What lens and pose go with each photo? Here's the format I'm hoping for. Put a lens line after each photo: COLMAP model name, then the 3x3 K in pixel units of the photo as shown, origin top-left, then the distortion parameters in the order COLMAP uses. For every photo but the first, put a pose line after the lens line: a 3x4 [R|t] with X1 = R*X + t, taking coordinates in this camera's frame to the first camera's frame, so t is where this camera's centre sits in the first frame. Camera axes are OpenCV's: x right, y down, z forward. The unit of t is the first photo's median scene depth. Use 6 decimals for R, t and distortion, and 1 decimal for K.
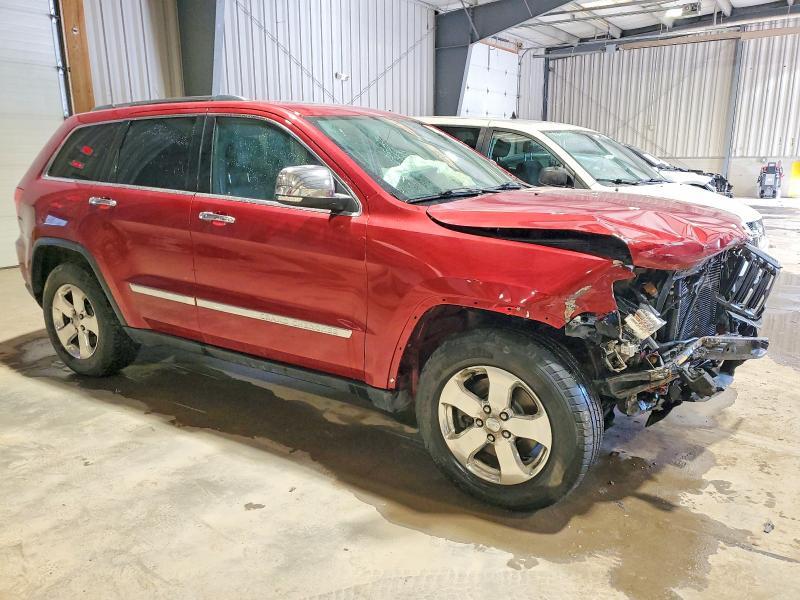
lens RADIAL K [[638.2, 0, 399.8], [0, 638.2, 295.5], [0, 0, 1]] dist [0.013582, 0.013389]
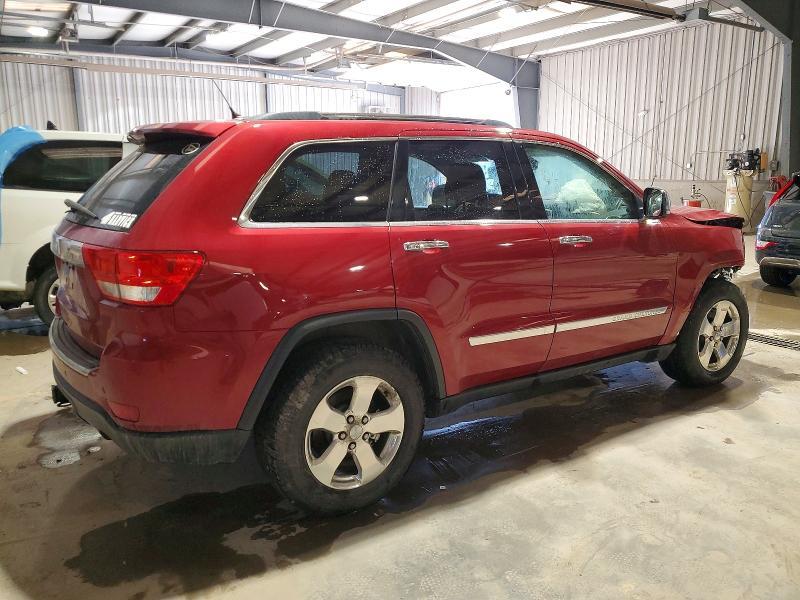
lens RADIAL K [[638.2, 0, 396.0], [0, 638.2, 303.2], [0, 0, 1]] dist [0.013582, 0.013389]
pose [[0.380901, -0.187173, 0.905472, -1.236762], [0.211953, 0.970894, 0.111535, -0.180180], [-0.899994, 0.149434, 0.409487, 0.784746]]
